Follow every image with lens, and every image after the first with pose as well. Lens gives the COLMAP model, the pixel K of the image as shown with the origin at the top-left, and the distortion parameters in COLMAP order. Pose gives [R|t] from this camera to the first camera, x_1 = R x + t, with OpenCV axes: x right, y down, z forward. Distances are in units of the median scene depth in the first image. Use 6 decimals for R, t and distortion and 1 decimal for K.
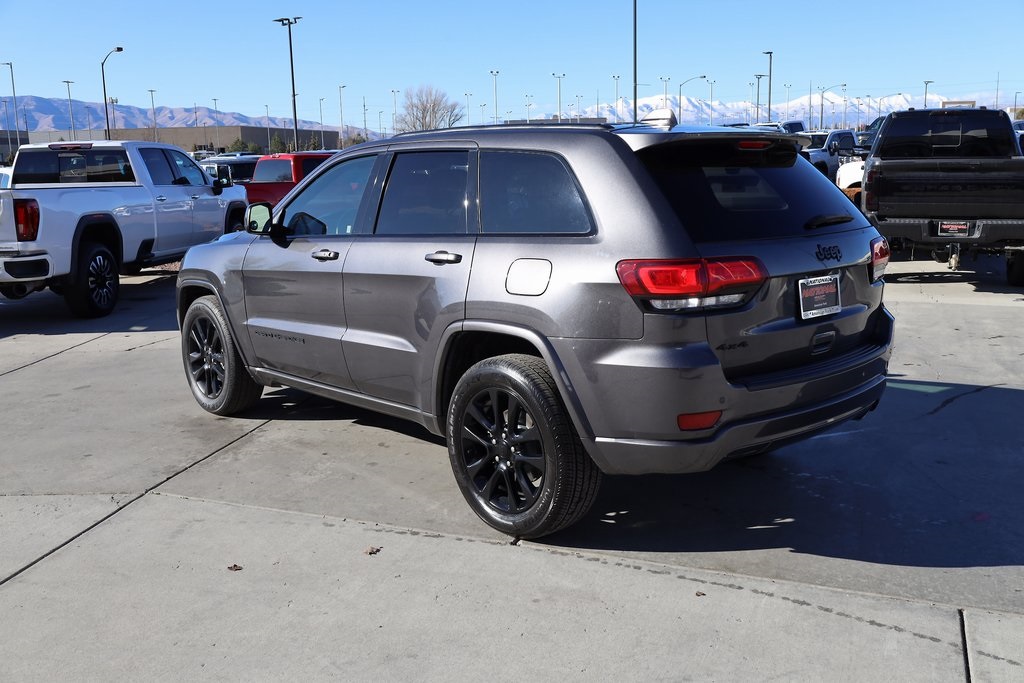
lens RADIAL K [[1018.2, 0, 512.0], [0, 1018.2, 341.5], [0, 0, 1]] dist [-0.008639, -0.000057]
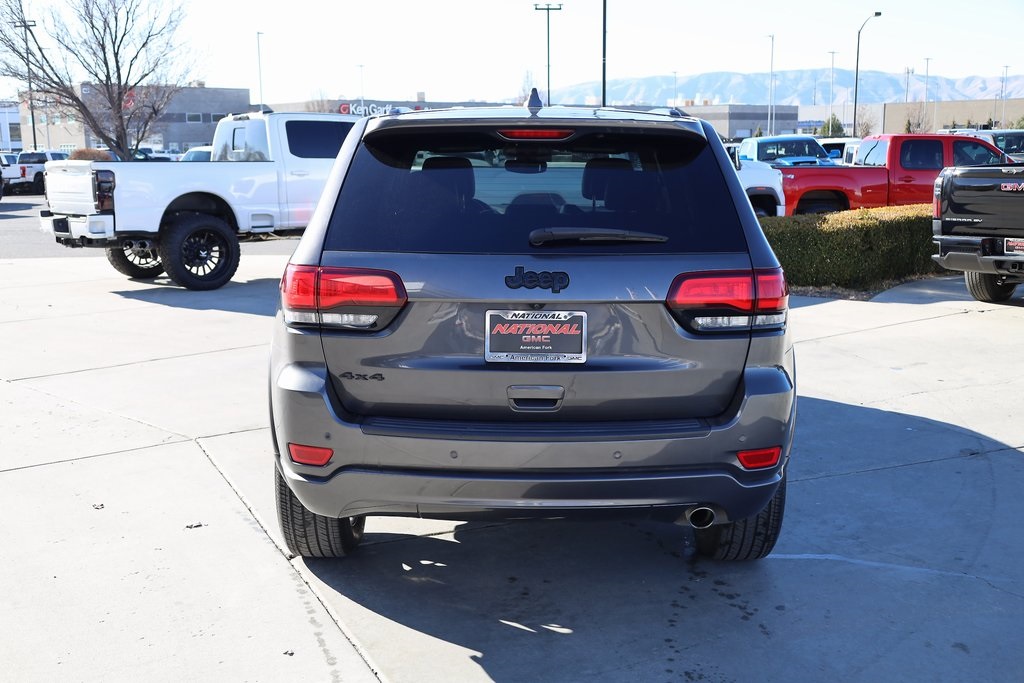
lens RADIAL K [[1162.2, 0, 512.0], [0, 1162.2, 341.5], [0, 0, 1]] dist [0.002262, 0.004985]
pose [[0.705761, 0.133446, -0.695768, 0.703944], [-0.134851, 0.989448, 0.052986, -0.066432], [0.695497, 0.056429, 0.716310, 0.296665]]
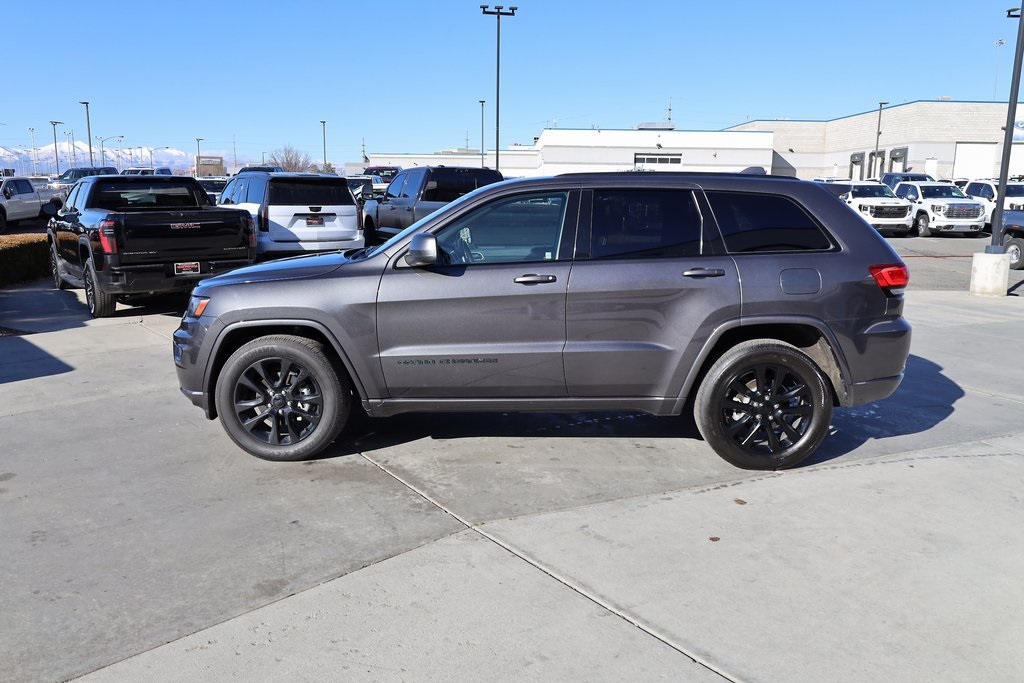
lens RADIAL K [[858.3, 0, 512.0], [0, 858.3, 341.5], [0, 0, 1]] dist [-0.009182, -0.009929]
pose [[0.661282, -0.098413, 0.743654, -0.908832], [0.111569, 0.993234, 0.032231, -0.050101], [-0.741795, 0.061655, 0.667787, 0.394219]]
